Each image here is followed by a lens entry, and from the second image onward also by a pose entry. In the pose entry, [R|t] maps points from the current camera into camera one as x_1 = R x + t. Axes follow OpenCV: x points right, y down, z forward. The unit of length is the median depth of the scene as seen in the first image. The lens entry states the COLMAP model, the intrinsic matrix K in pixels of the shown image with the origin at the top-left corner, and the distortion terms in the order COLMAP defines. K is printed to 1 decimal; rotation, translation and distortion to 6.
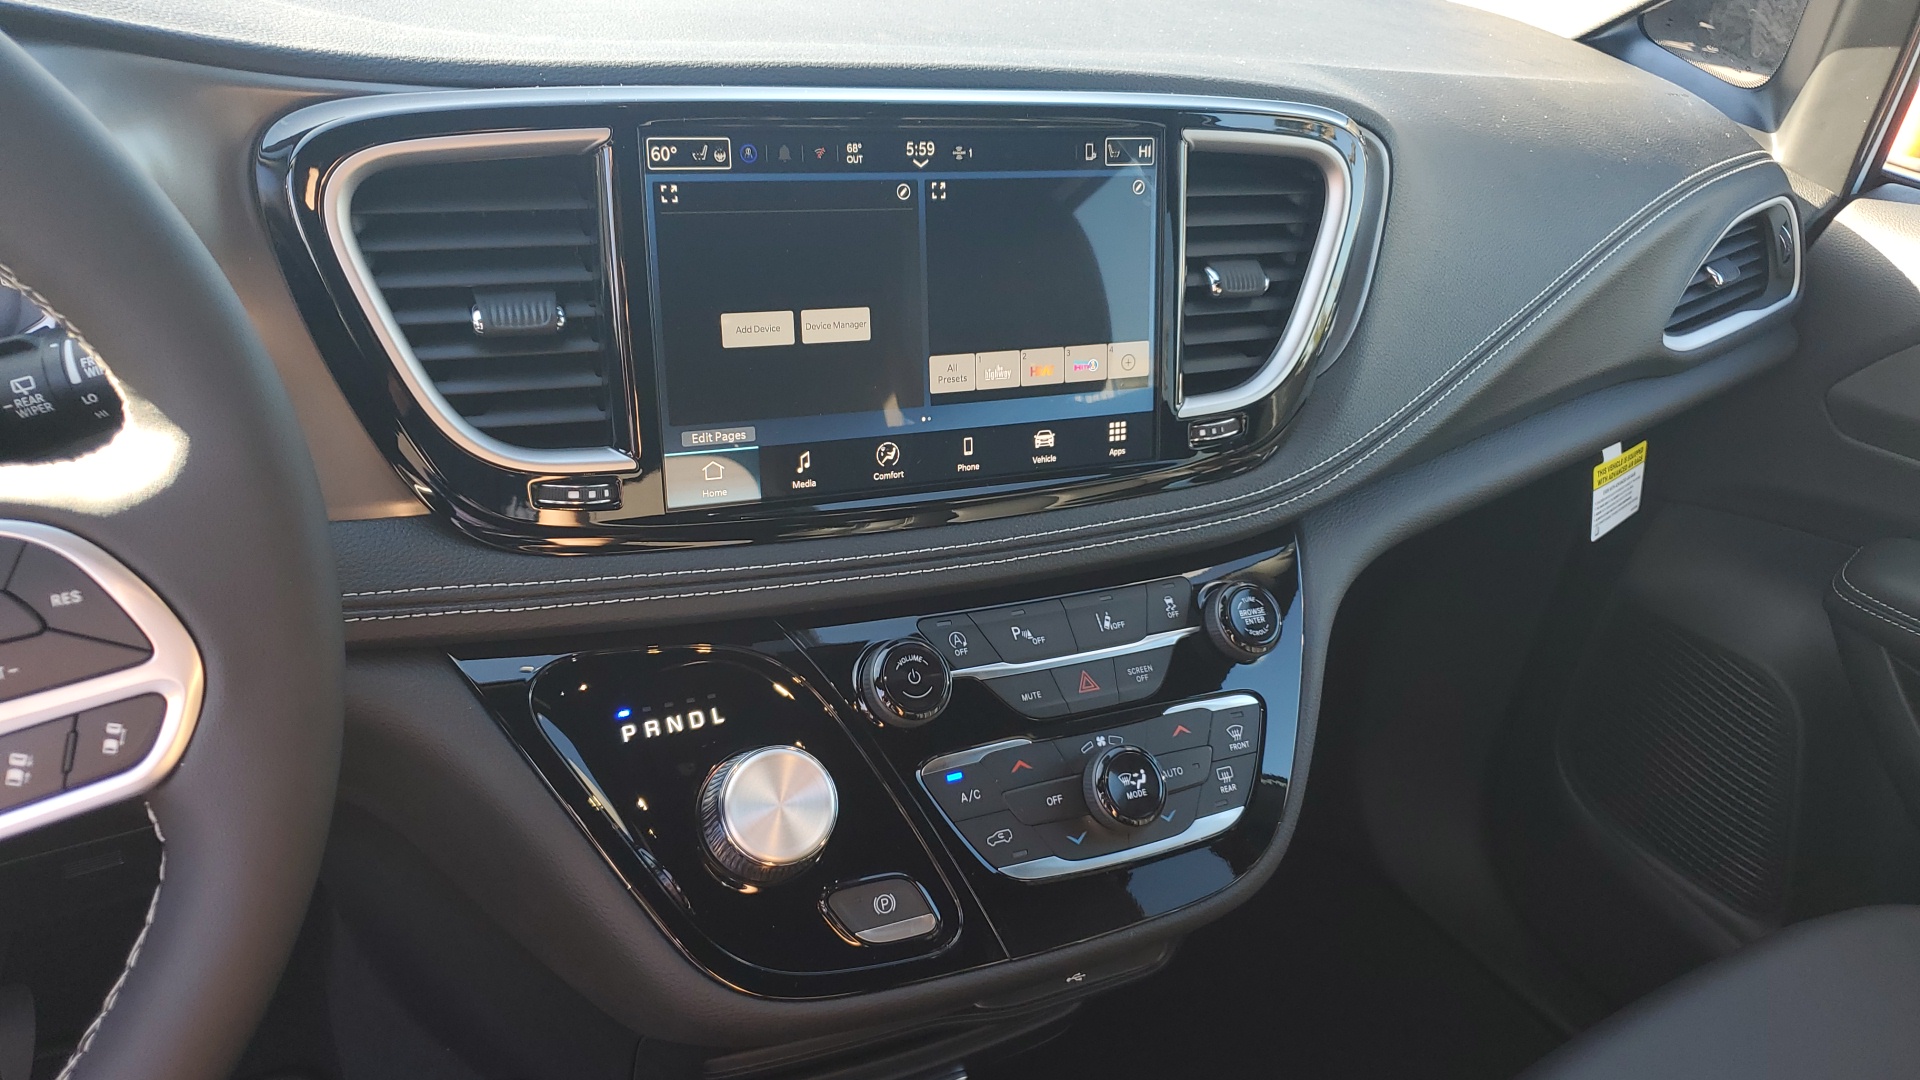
lens RADIAL K [[1528.7, 0, 994.8], [0, 1528.7, 538.4], [0, 0, 1]] dist [0.079387, -0.114770]
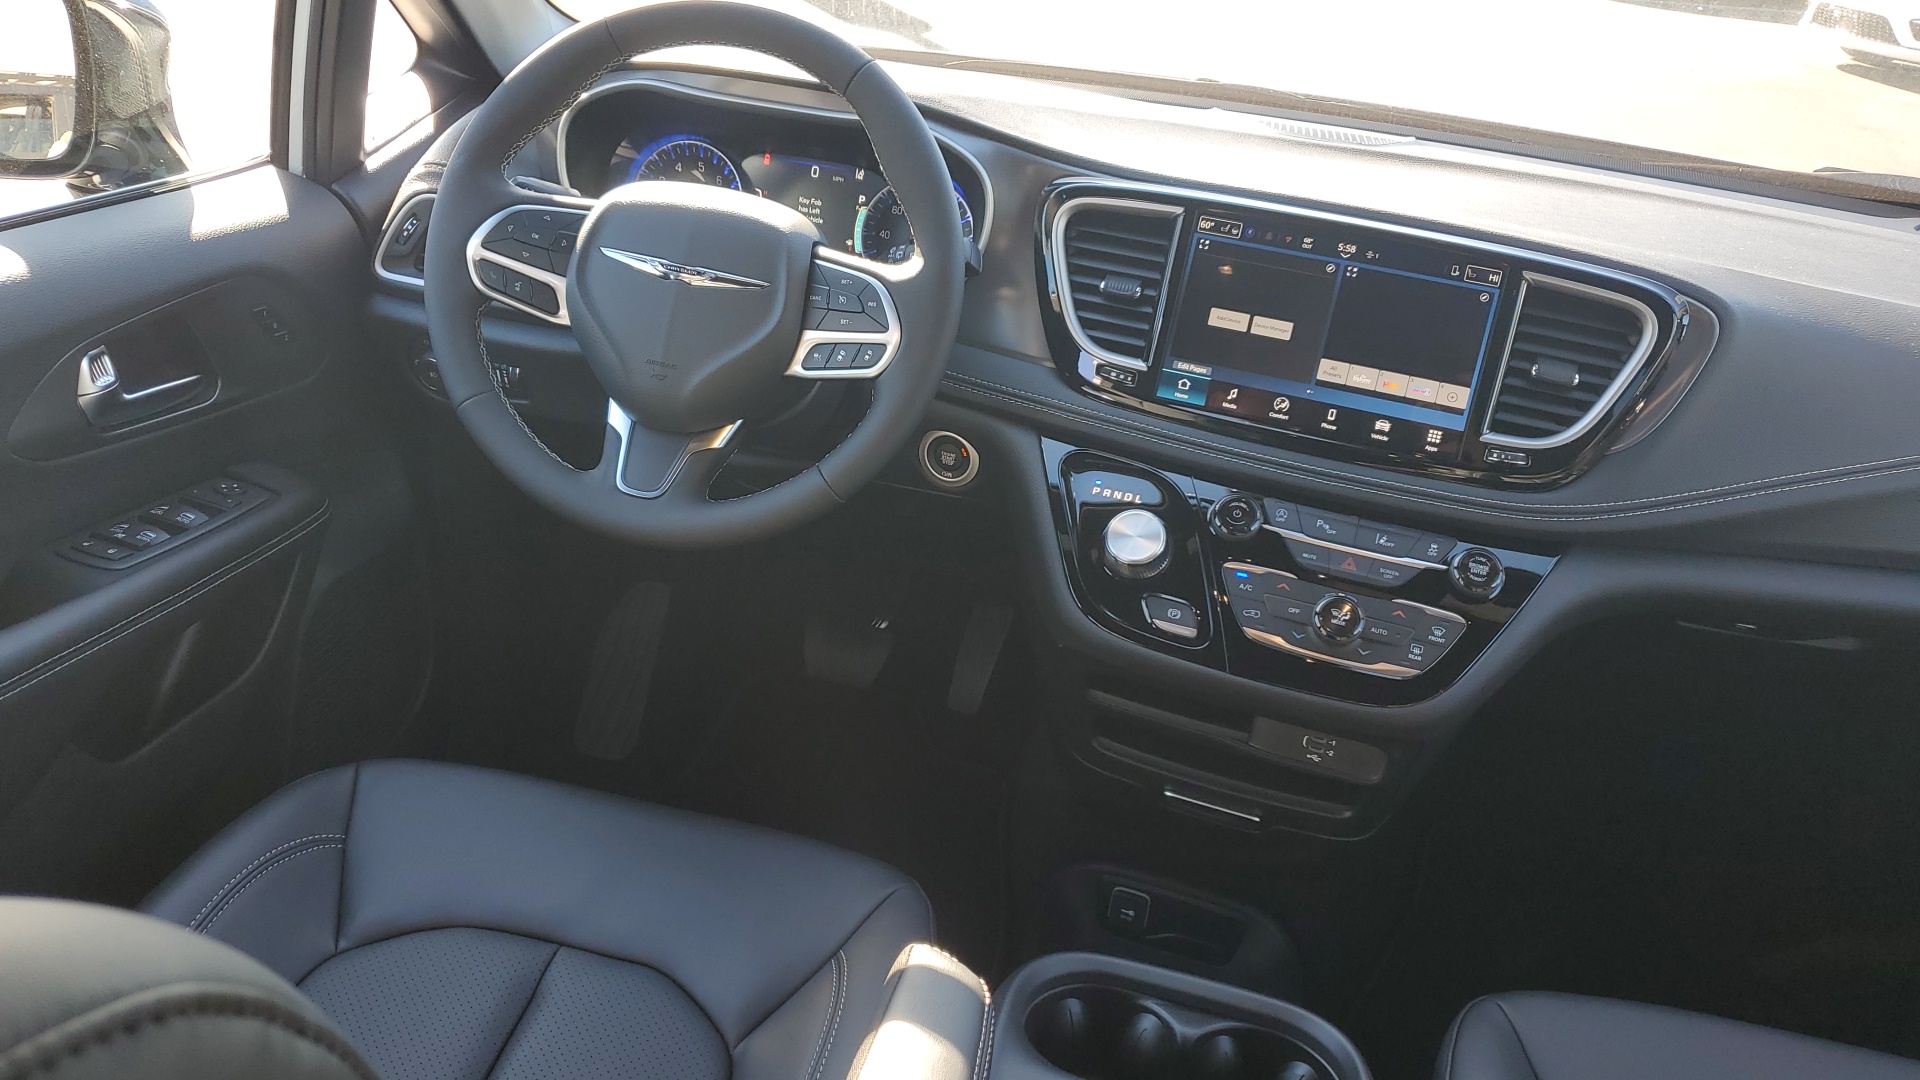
lens RADIAL K [[1611.0, 0, 937.7], [0, 1611.0, 511.3], [0, 0, 1]] dist [0.215129, -0.667096]
pose [[0.702046, 0.253934, -0.665319, 1.018772], [-0.356281, 0.934178, -0.019398, 0.261426], [0.616600, 0.250659, 0.746307, -0.702437]]
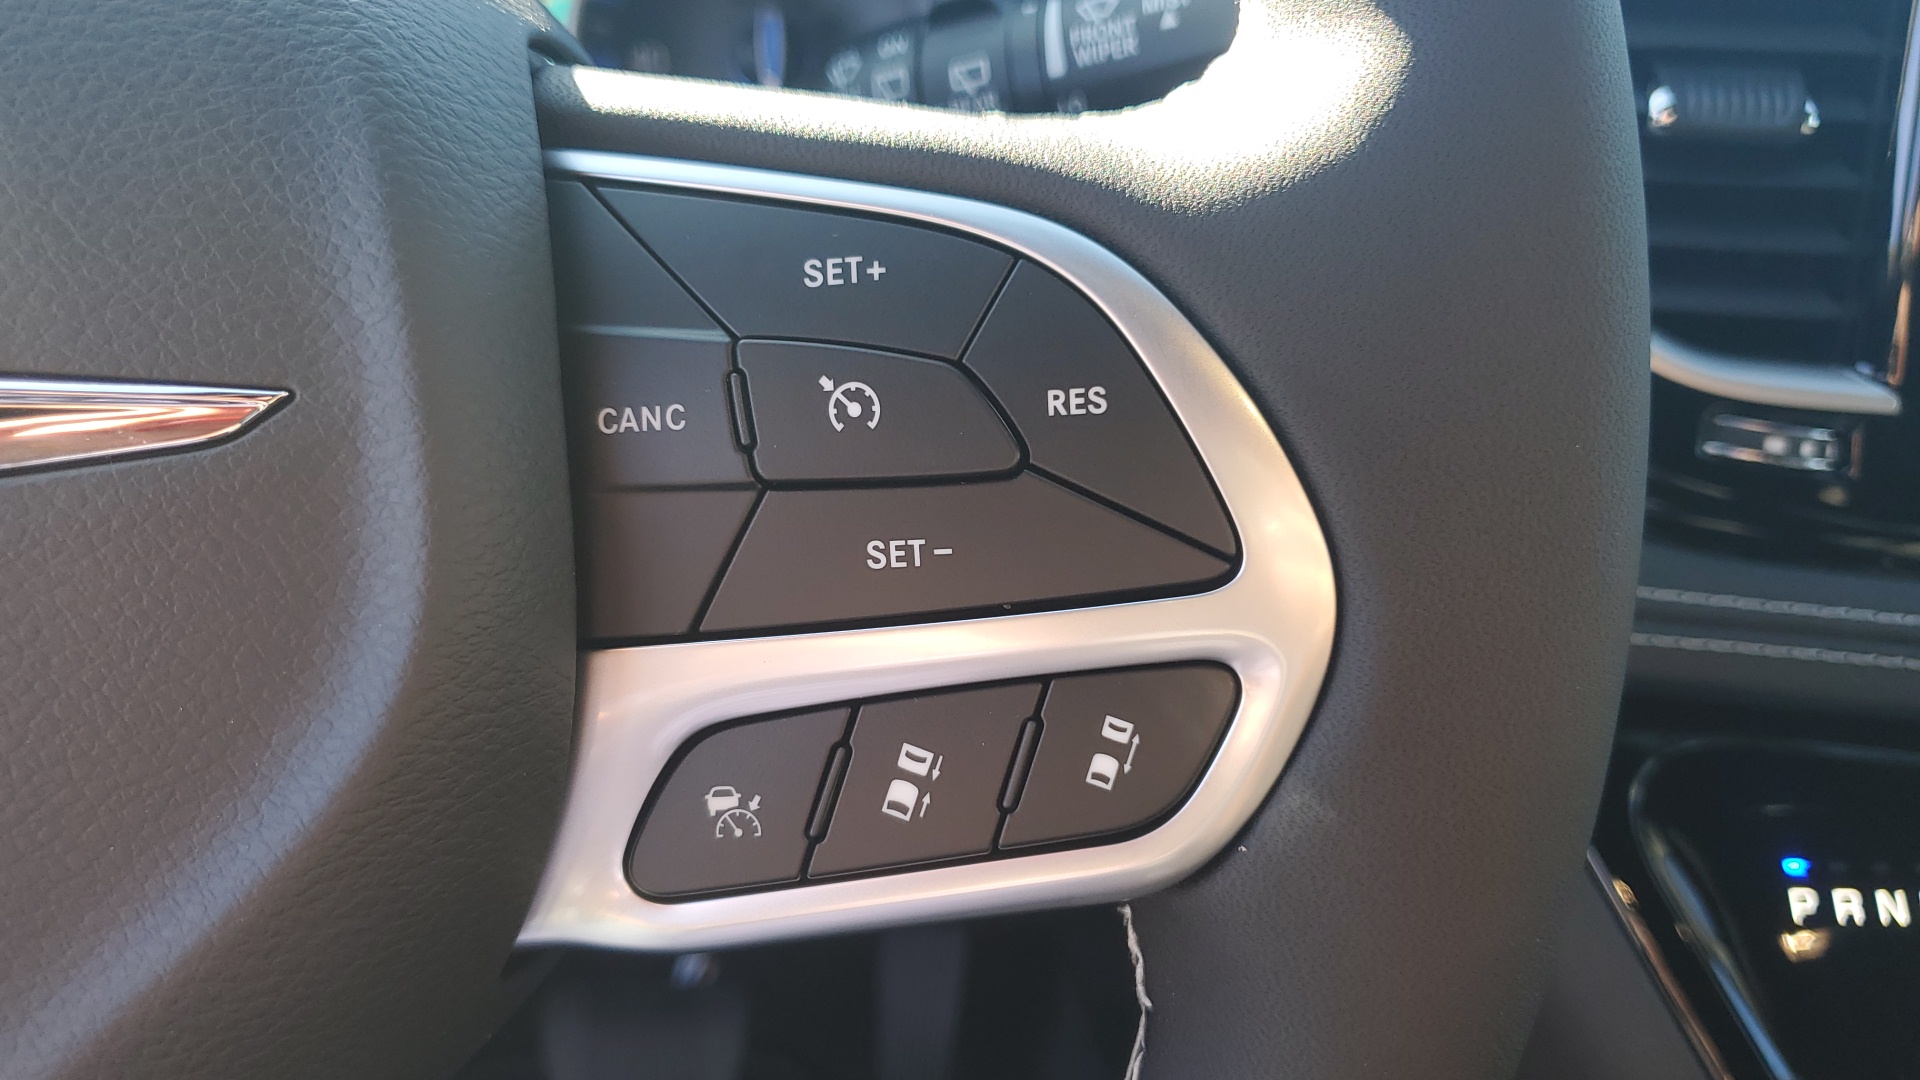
lens RADIAL K [[1528.7, 0, 994.8], [0, 1528.7, 538.4], [0, 0, 1]] dist [0.079387, -0.114770]
pose [[0.891268, 0.143961, -0.430019, -0.267845], [-0.162993, 0.986598, -0.007531, 0.050217], [0.423172, 0.076802, 0.902788, 0.381143]]
